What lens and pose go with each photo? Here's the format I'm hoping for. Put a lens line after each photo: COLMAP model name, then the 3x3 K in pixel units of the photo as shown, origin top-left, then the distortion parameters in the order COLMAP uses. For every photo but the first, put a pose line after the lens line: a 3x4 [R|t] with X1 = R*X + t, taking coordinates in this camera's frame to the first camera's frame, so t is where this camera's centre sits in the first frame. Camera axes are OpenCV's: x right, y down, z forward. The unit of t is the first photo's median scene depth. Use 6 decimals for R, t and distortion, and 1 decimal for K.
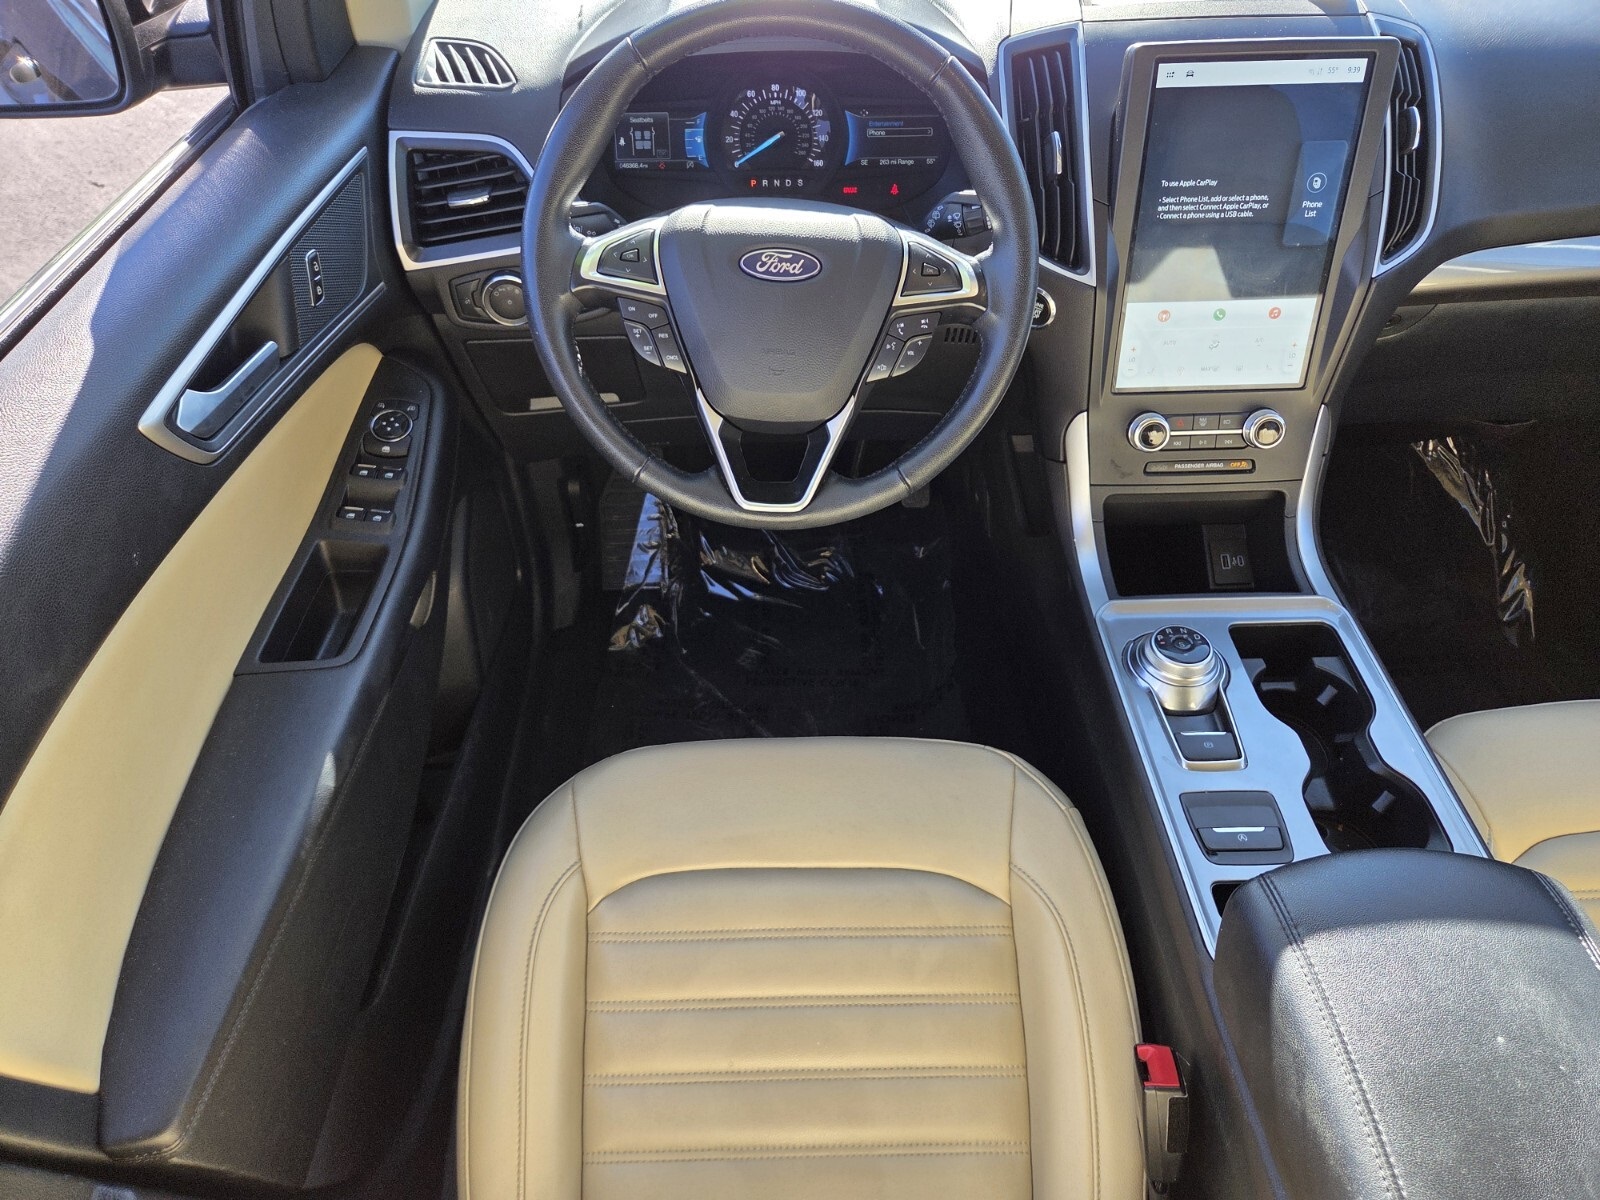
lens RADIAL K [[1043.8, 0, 800.0], [0, 1043.8, 600.0], [0, 0, 1]] dist [0.054177, -0.053745]
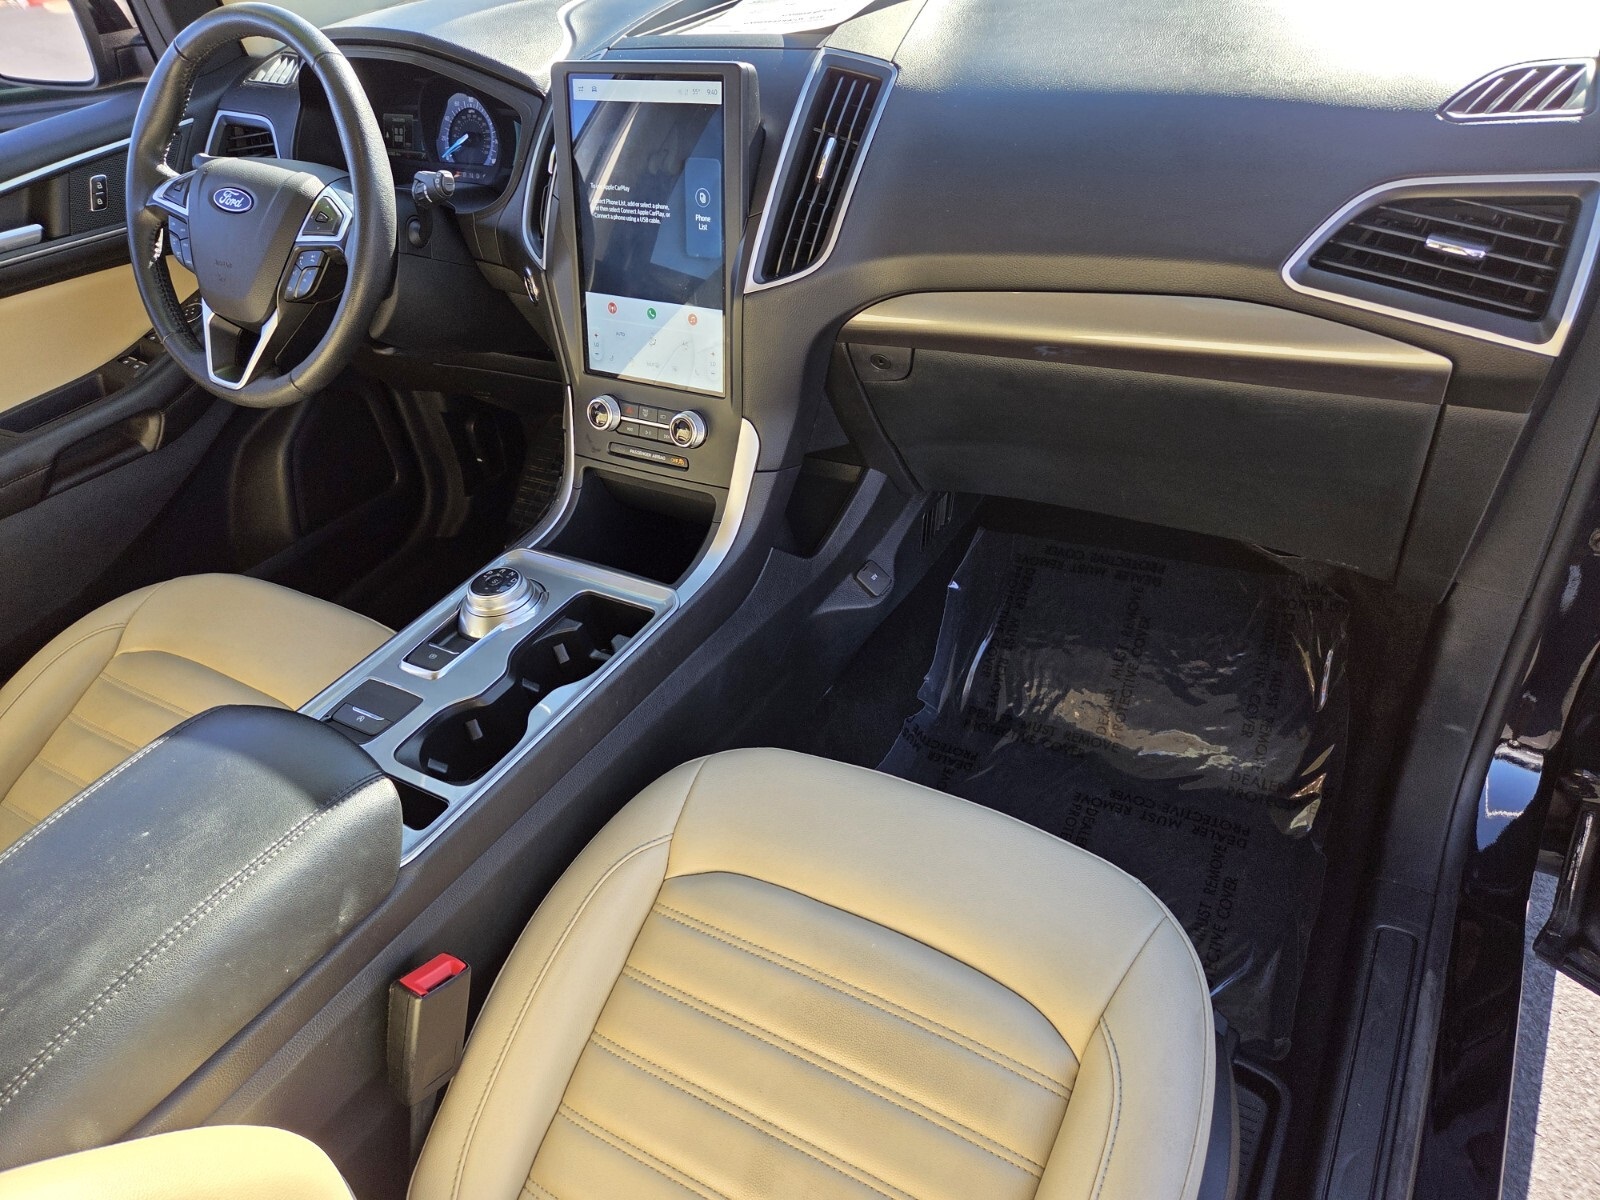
lens RADIAL K [[1043.8, 0, 800.0], [0, 1043.8, 600.0], [0, 0, 1]] dist [0.054177, -0.053745]
pose [[0.863962, 0.252777, -0.435515, 1.035874], [-0.284900, 0.958517, -0.008844, -0.020389], [0.415213, 0.131719, 0.900138, 0.122902]]
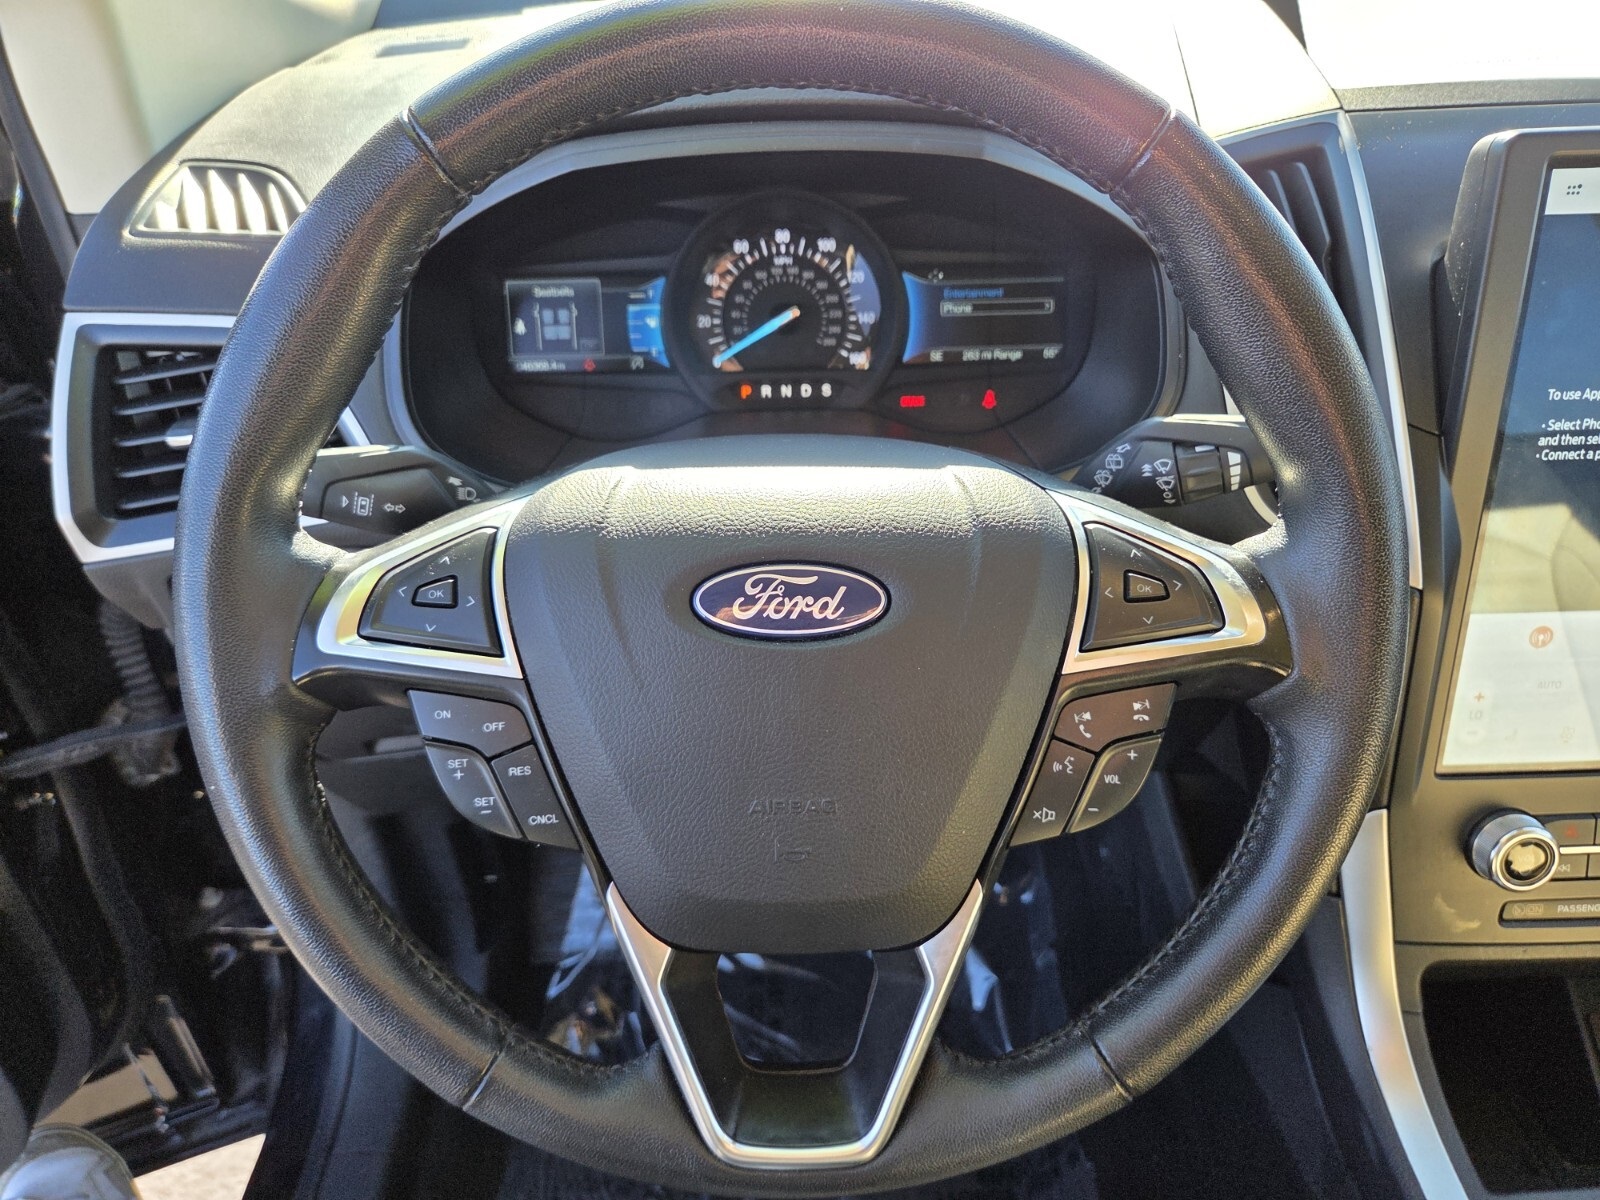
lens RADIAL K [[1060.5, 0, 797.8], [0, 1060.5, 637.7], [0, 0, 1]] dist [-0.001452, -0.001324]
pose [[0.999951, -0.009751, 0.001539, -0.019181], [0.009868, 0.991278, -0.131414, -0.198648], [-0.000244, 0.131423, 0.991326, 0.470421]]
